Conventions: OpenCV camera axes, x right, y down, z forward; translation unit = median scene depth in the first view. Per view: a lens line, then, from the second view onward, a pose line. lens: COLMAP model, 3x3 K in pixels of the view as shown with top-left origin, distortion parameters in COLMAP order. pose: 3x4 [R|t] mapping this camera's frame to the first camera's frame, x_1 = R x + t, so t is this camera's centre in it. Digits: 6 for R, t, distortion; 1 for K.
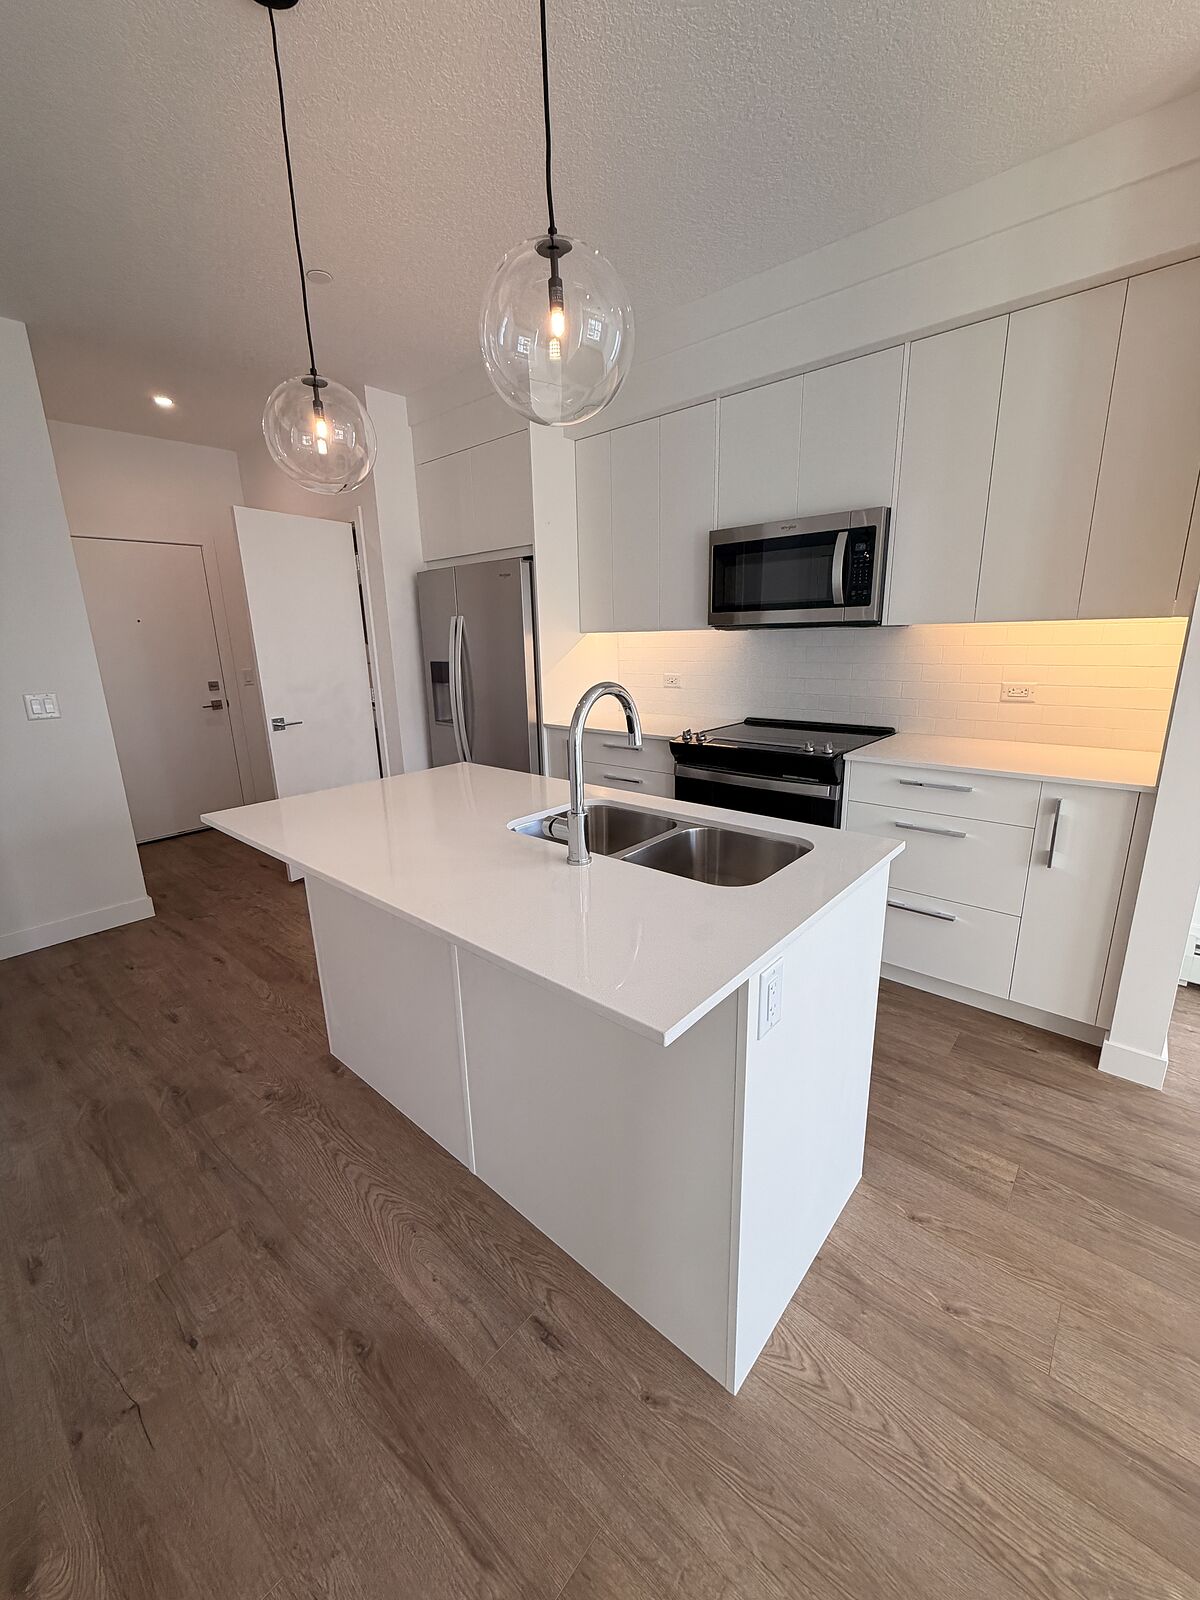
lens RADIAL K [[645.0, 0, 597.1], [0, 645.0, 798.3], [0, 0, 1]] dist [-0.001537, 0.000971]
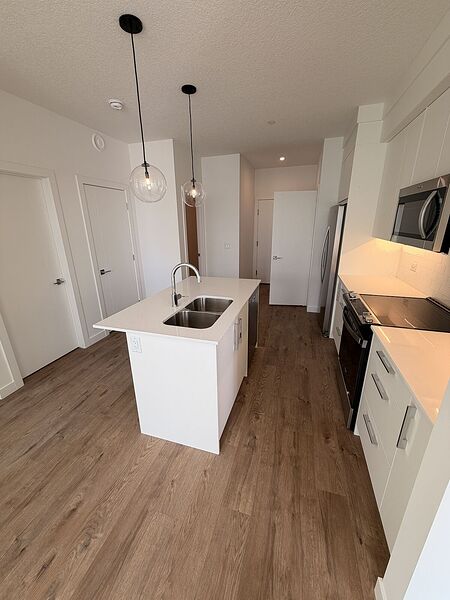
lens RADIAL K [[241.9, 0, 225.6], [0, 241.9, 298.7], [0, 0, 1]] dist [-0.001537, 0.000971]
pose [[0.404586, 0.300374, -0.863763, 1.176061], [-0.225980, 0.948065, 0.223842, -0.298346], [0.886140, 0.104630, 0.451452, 0.519742]]
